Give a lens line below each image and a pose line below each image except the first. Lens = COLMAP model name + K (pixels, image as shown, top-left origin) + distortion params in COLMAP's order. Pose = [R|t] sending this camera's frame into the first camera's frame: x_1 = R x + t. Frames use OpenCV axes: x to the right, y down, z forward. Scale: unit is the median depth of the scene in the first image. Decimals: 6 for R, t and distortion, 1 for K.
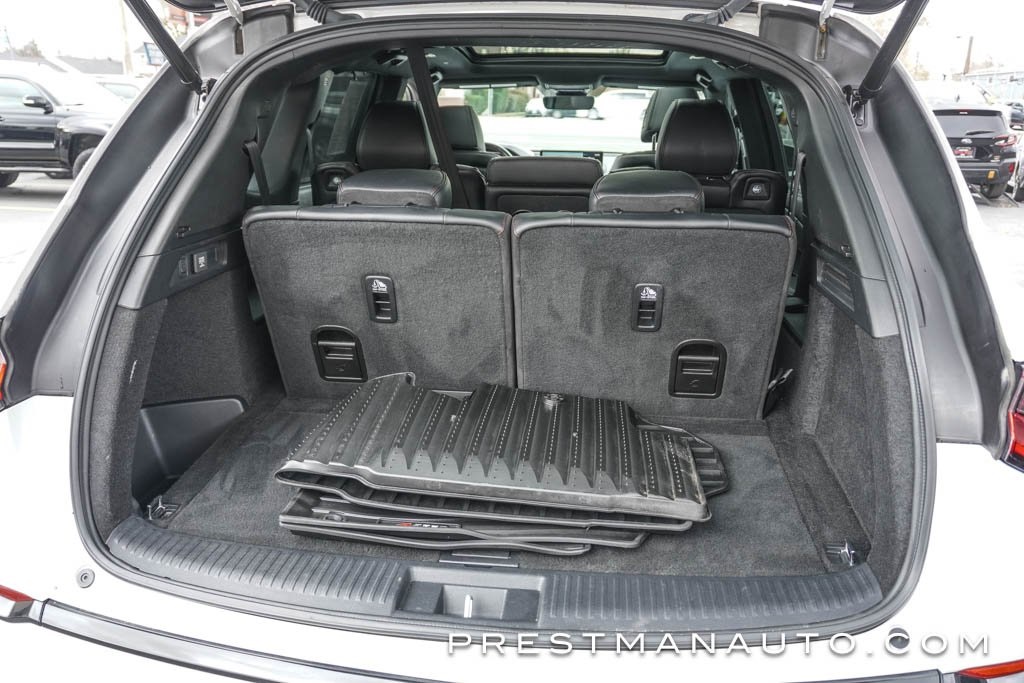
lens RADIAL K [[824.3, 0, 513.9], [0, 824.3, 342.2], [0, 0, 1]] dist [-0.035265, 0.004238]
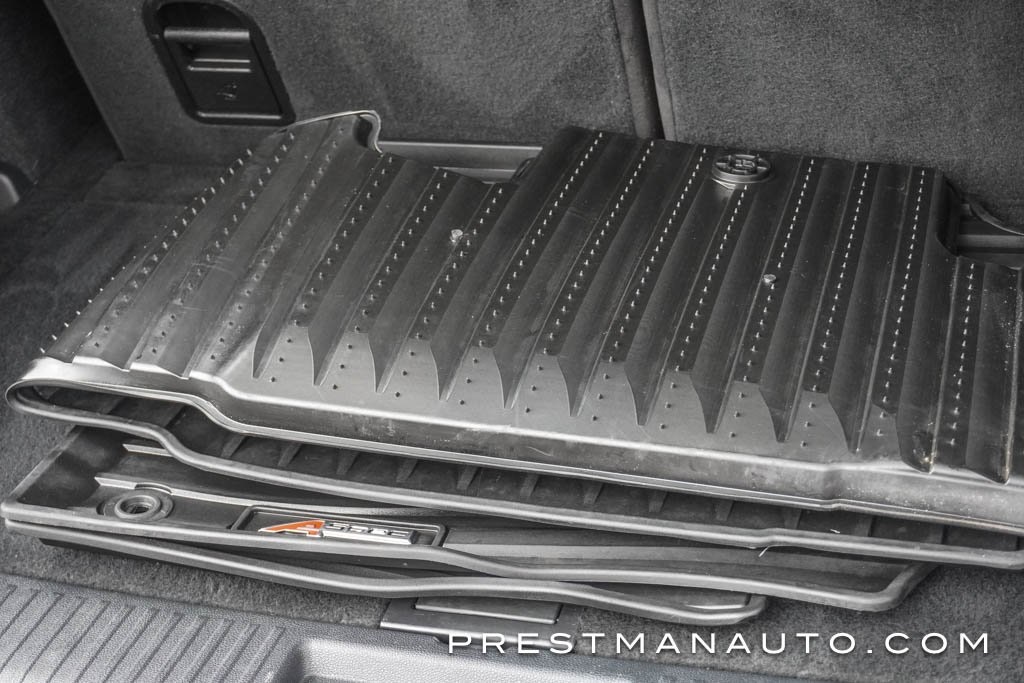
lens RADIAL K [[1779.5, 0, 511.3], [0, 1779.5, 340.4], [0, 0, 1]] dist [0.009277, 0.000000]
pose [[0.980595, 0.002638, -0.196028, 0.125867], [0.042128, 0.973714, 0.223843, -0.051294], [0.191466, -0.227758, 0.954708, 0.204410]]
